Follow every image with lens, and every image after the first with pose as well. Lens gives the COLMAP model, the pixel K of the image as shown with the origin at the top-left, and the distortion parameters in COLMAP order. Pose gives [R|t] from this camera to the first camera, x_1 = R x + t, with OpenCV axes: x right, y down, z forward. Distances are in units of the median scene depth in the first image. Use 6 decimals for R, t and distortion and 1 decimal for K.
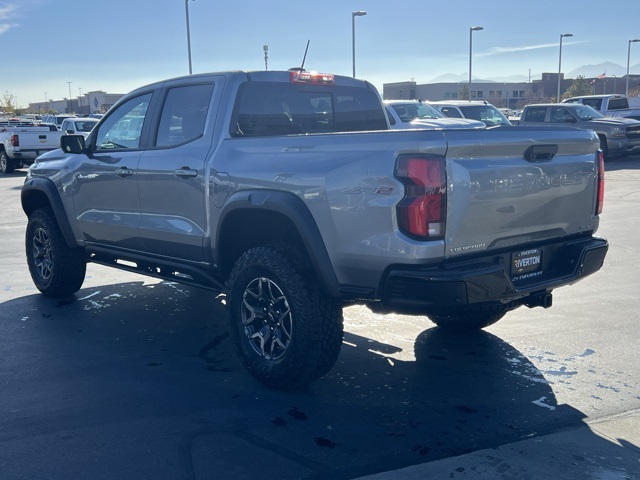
lens RADIAL K [[698.7, 0, 320.0], [0, 698.7, 240.0], [0, 0, 1]] dist [0.084766, -0.163542]
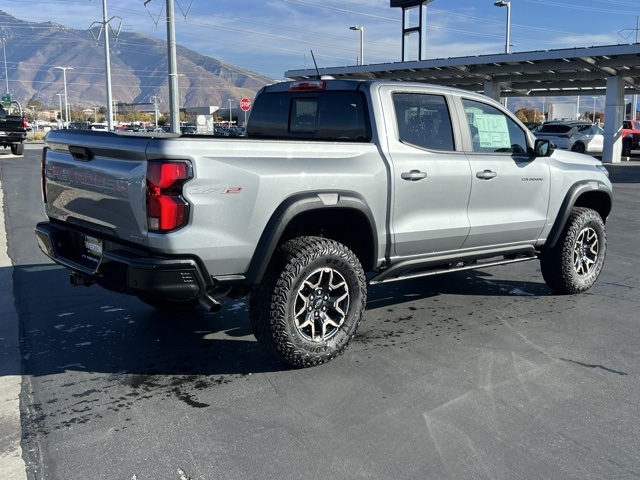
lens RADIAL K [[689.7, 0, 320.0], [0, 689.7, 240.0], [0, 0, 1]] dist [0.128328, -0.284795]
pose [[-0.000676, 0.172385, -0.985029, 1.183161], [-0.168414, 0.970940, 0.170035, -0.198125], [0.985716, 0.166008, 0.028376, 1.109976]]
